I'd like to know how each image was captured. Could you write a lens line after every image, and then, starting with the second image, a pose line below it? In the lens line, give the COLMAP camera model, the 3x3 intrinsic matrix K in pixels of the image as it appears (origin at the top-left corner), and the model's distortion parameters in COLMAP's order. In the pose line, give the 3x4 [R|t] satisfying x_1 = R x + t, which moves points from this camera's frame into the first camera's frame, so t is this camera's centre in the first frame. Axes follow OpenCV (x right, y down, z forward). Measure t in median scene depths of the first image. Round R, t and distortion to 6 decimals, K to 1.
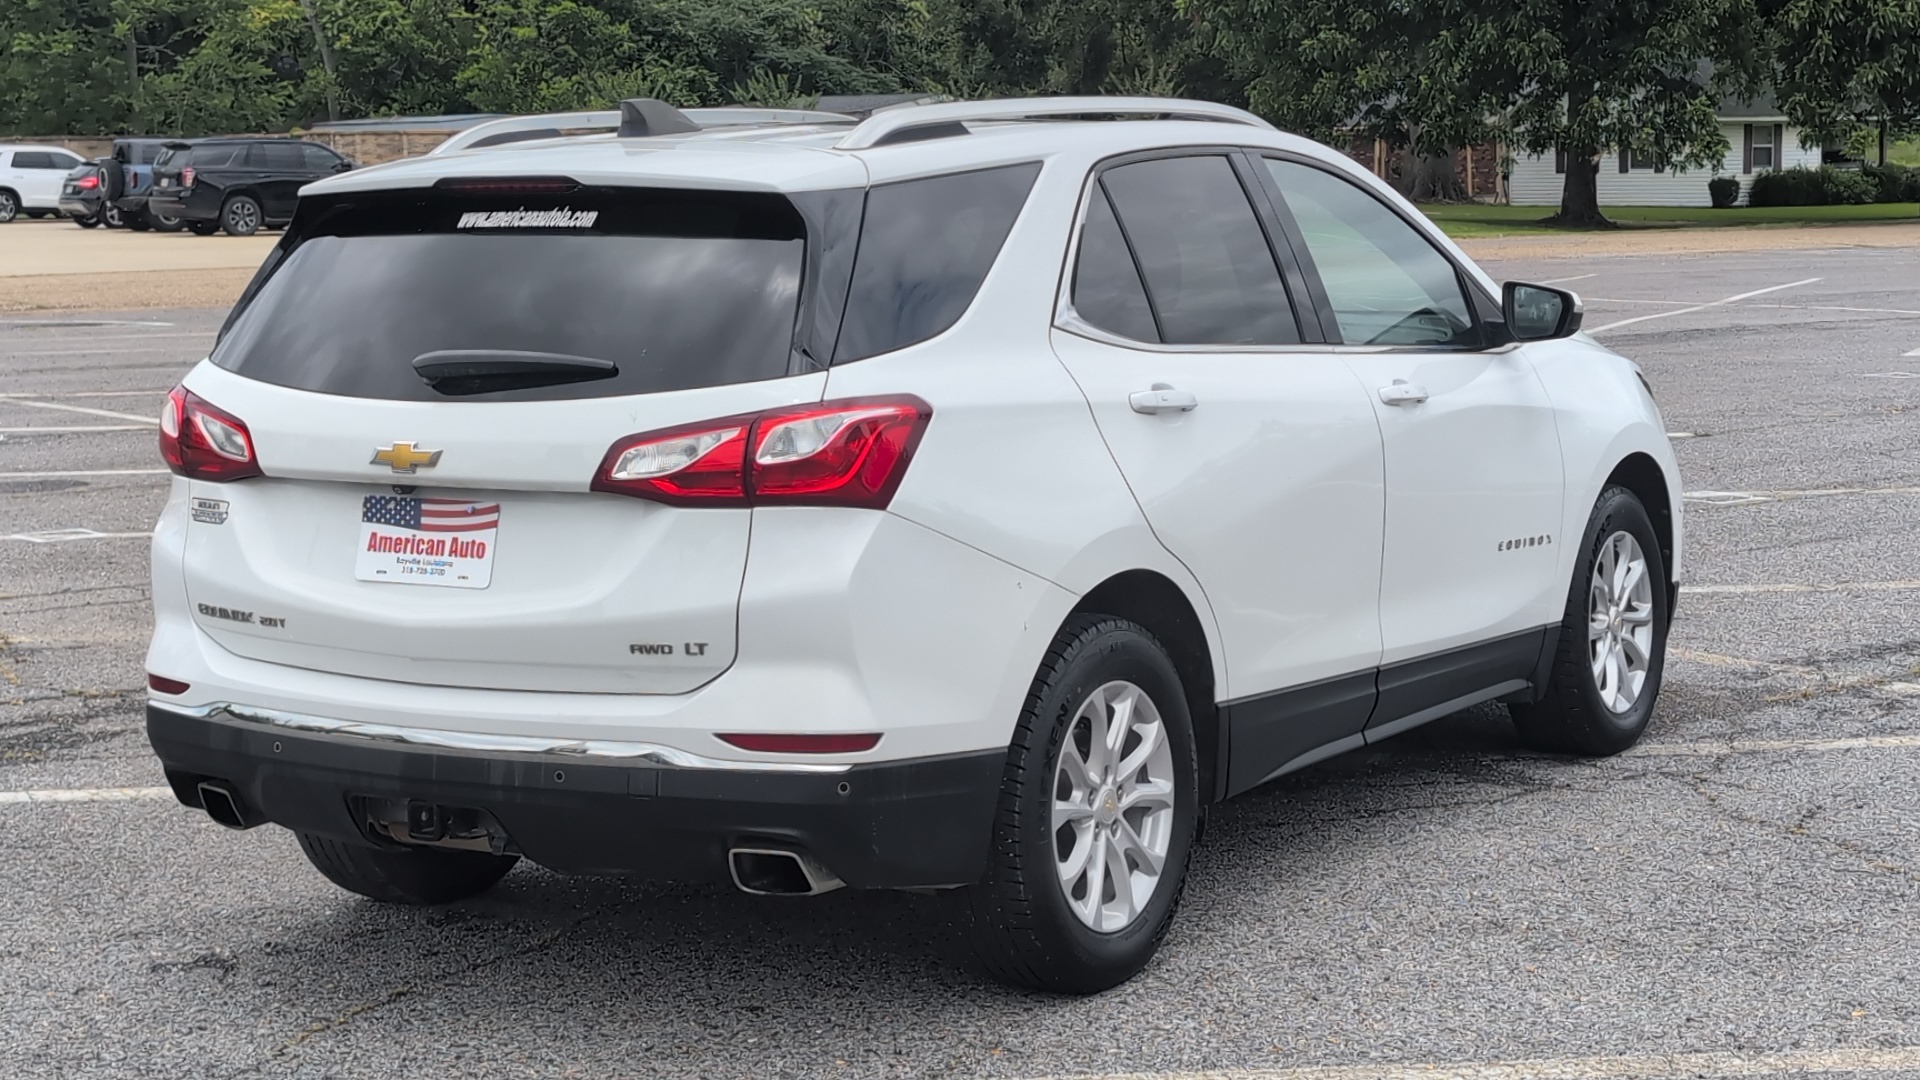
lens RADIAL K [[3271.8, 0, 960.0], [0, 3271.8, 540.0], [0, 0, 1]] dist [0.165415, -0.750233]
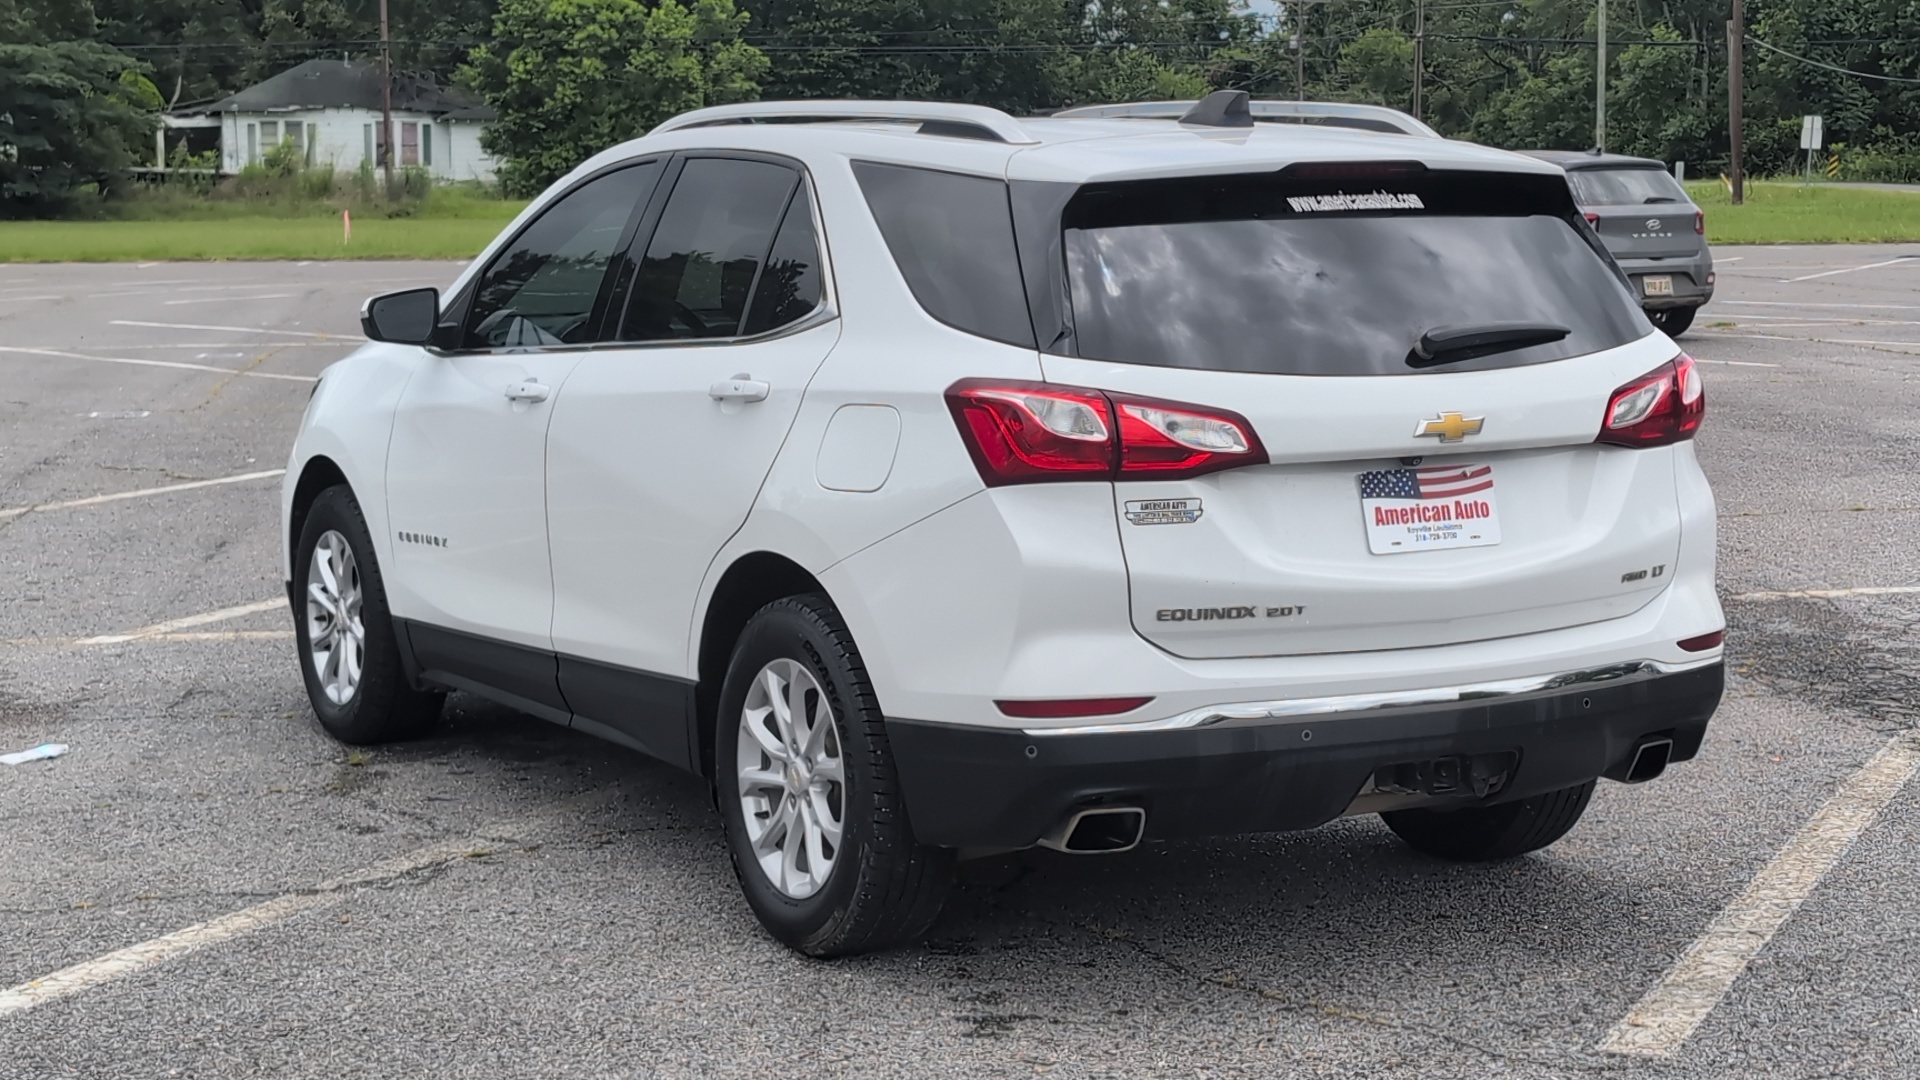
lens RADIAL K [[3271.8, 0, 960.0], [0, 3271.8, 540.0], [0, 0, 1]] dist [0.165415, -0.750233]
pose [[0.483700, -0.091013, 0.870489, -1.143439], [0.104166, 0.993496, 0.045993, -0.053209], [-0.869013, 0.068428, 0.490034, 0.618725]]
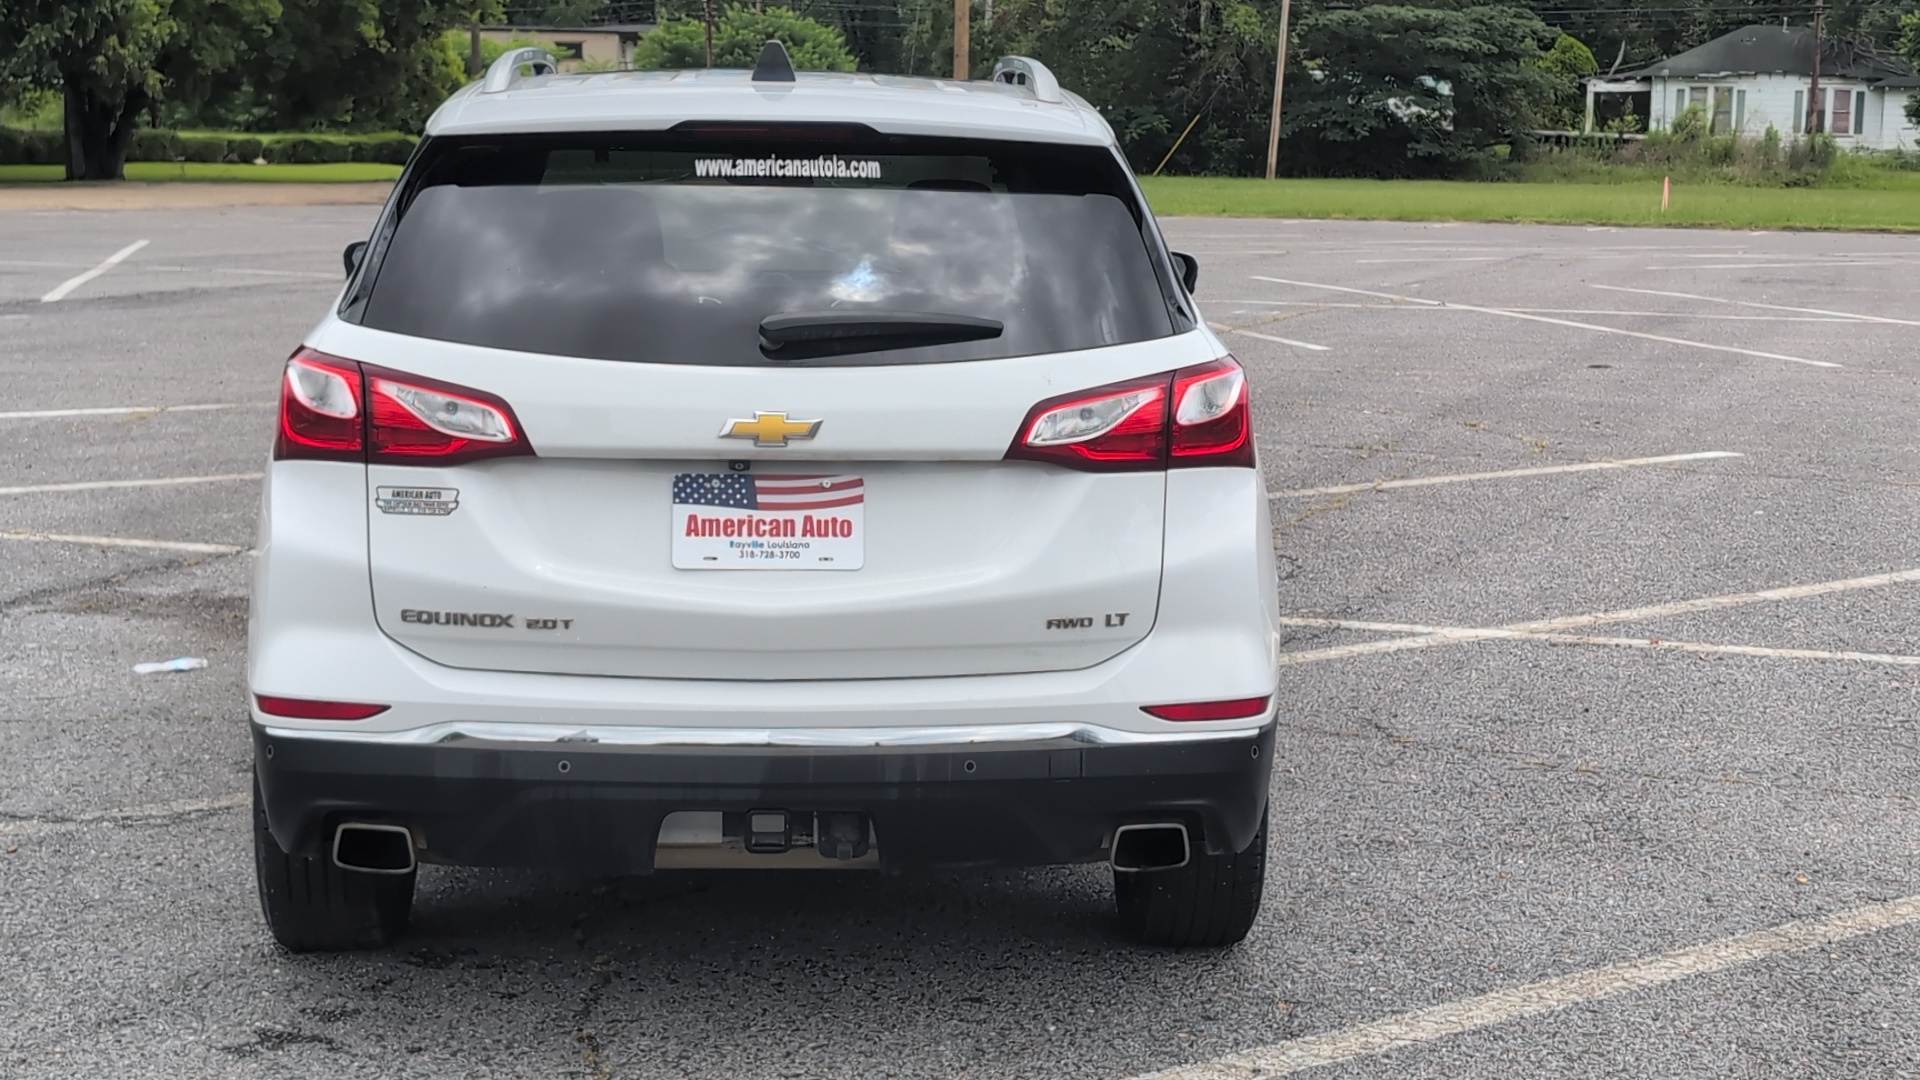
lens RADIAL K [[3278.8, 0, 968.4], [0, 3278.8, 426.8], [0, 0, 1]] dist [0.133273, -0.209243]
pose [[0.816879, -0.026429, 0.576204, -0.637080], [0.039744, 0.999155, -0.010517, -0.014018], [-0.575439, 0.031491, 0.817238, 0.228401]]
